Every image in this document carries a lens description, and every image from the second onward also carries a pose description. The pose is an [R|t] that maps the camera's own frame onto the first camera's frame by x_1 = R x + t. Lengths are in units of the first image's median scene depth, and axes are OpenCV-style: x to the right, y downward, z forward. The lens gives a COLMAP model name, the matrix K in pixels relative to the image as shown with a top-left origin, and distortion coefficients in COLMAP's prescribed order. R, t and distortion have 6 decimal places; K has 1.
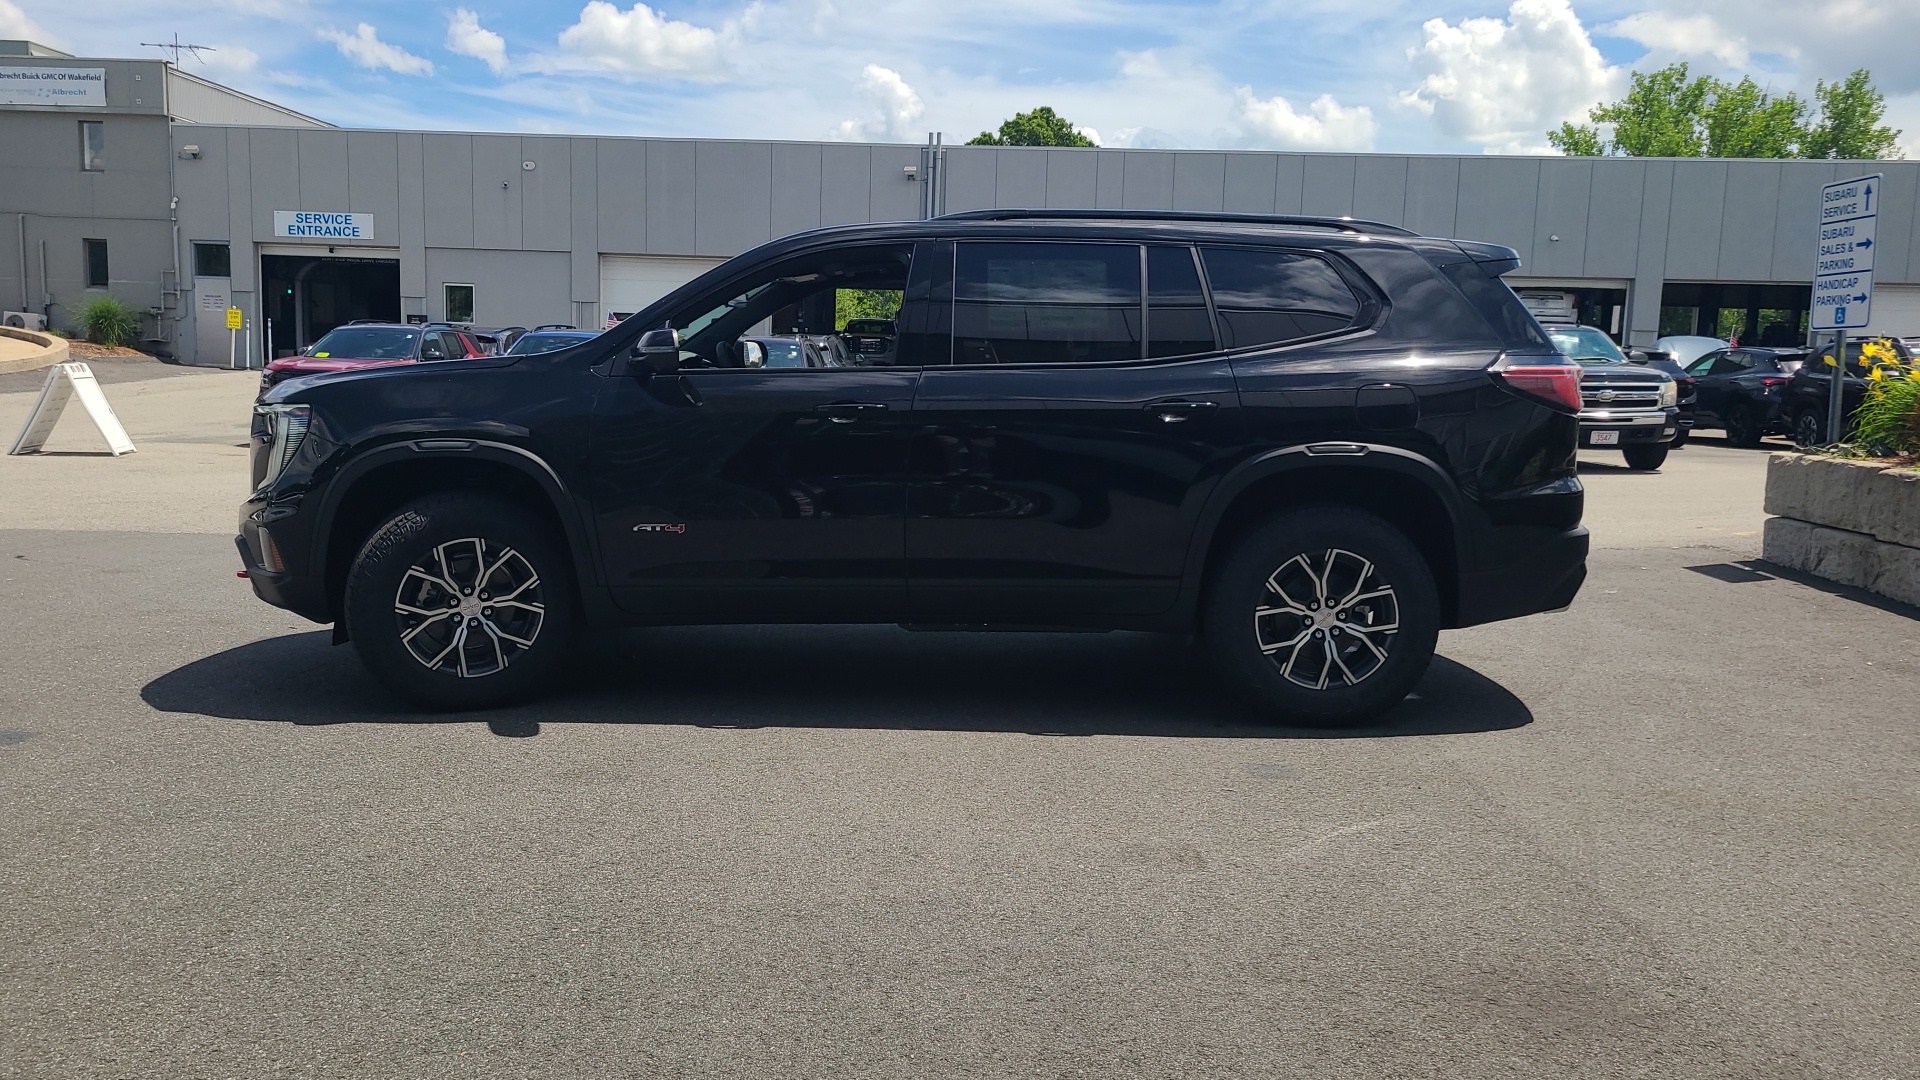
lens RADIAL K [[1435.6, 0, 956.9], [0, 1435.6, 509.0], [0, 0, 1]] dist [0.041962, -0.027091]
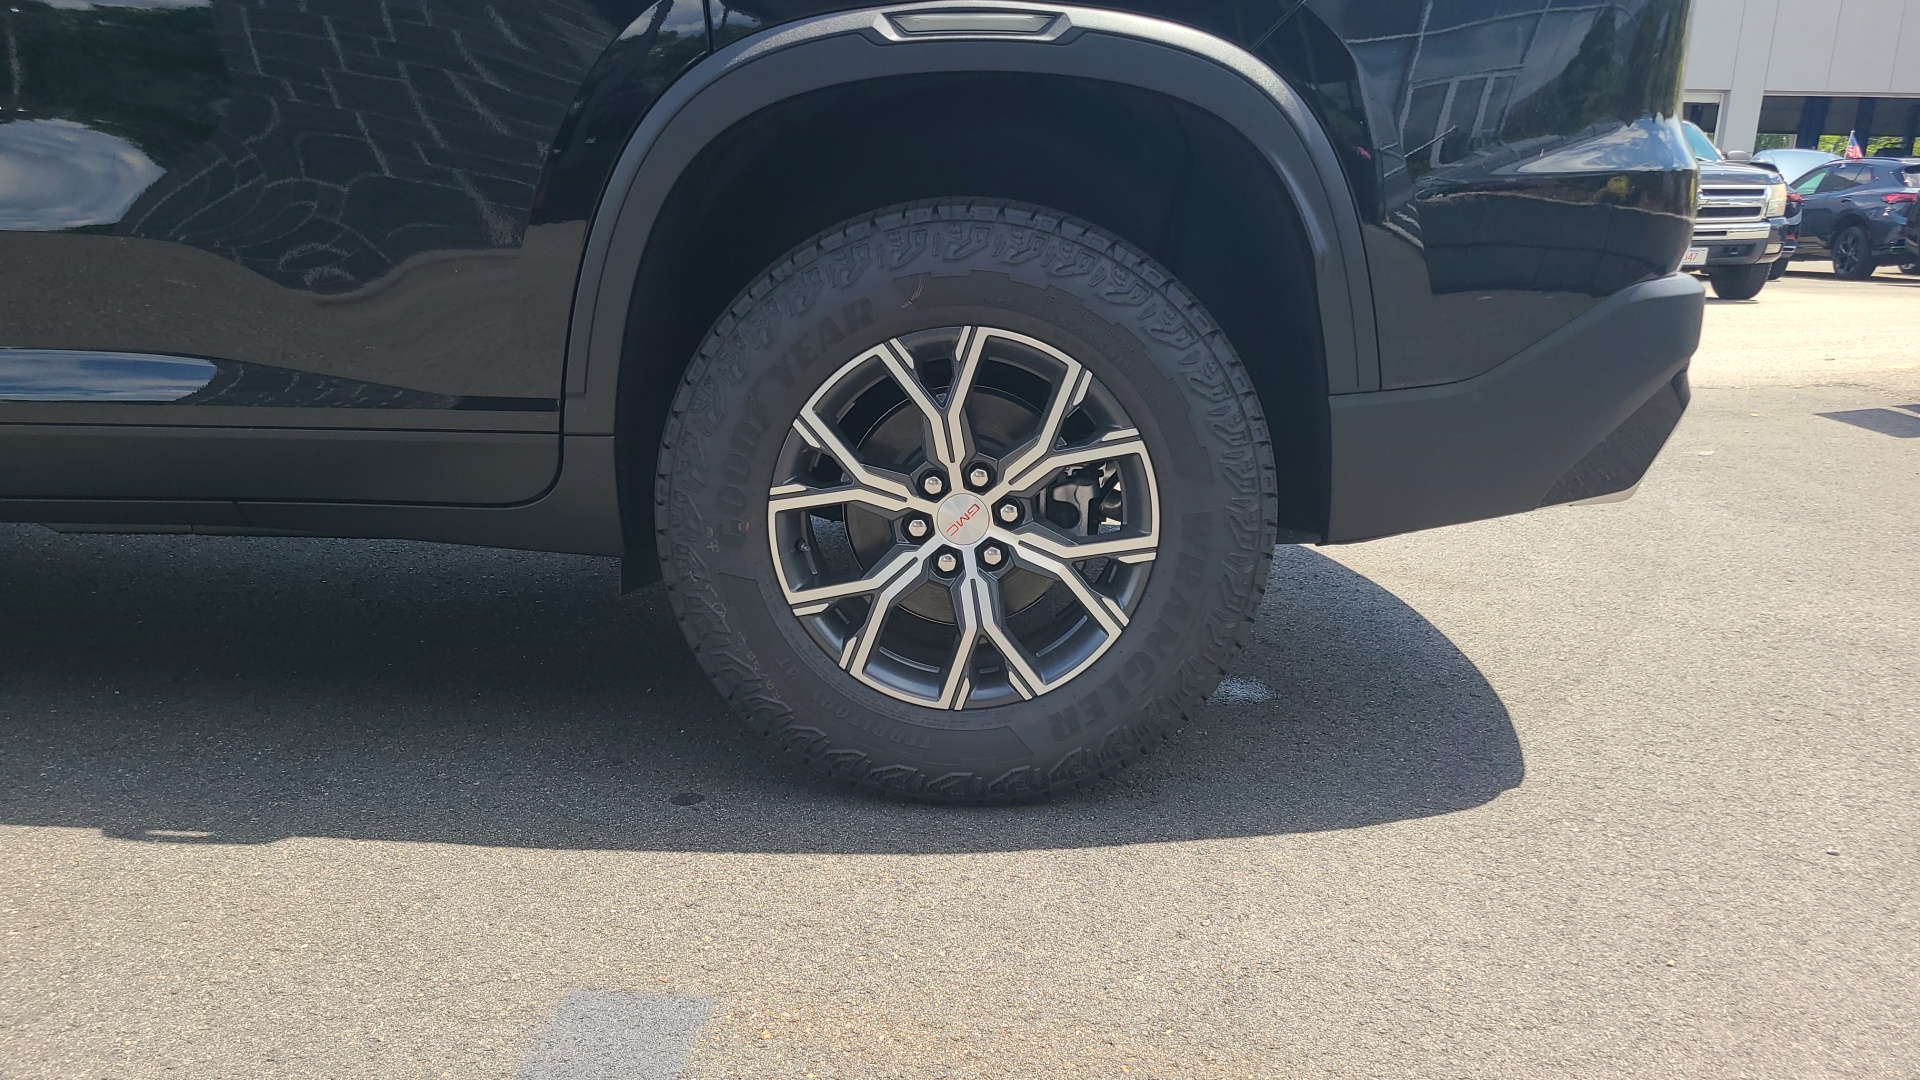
lens RADIAL K [[1435.6, 0, 964.5], [0, 1435.6, 548.9], [0, 0, 1]] dist [0.041962, -0.027091]
pose [[0.999546, 0.008636, -0.028858, 0.266874], [-0.004938, 0.992037, 0.125848, 0.037476], [0.029715, -0.125648, 0.991630, 0.636529]]
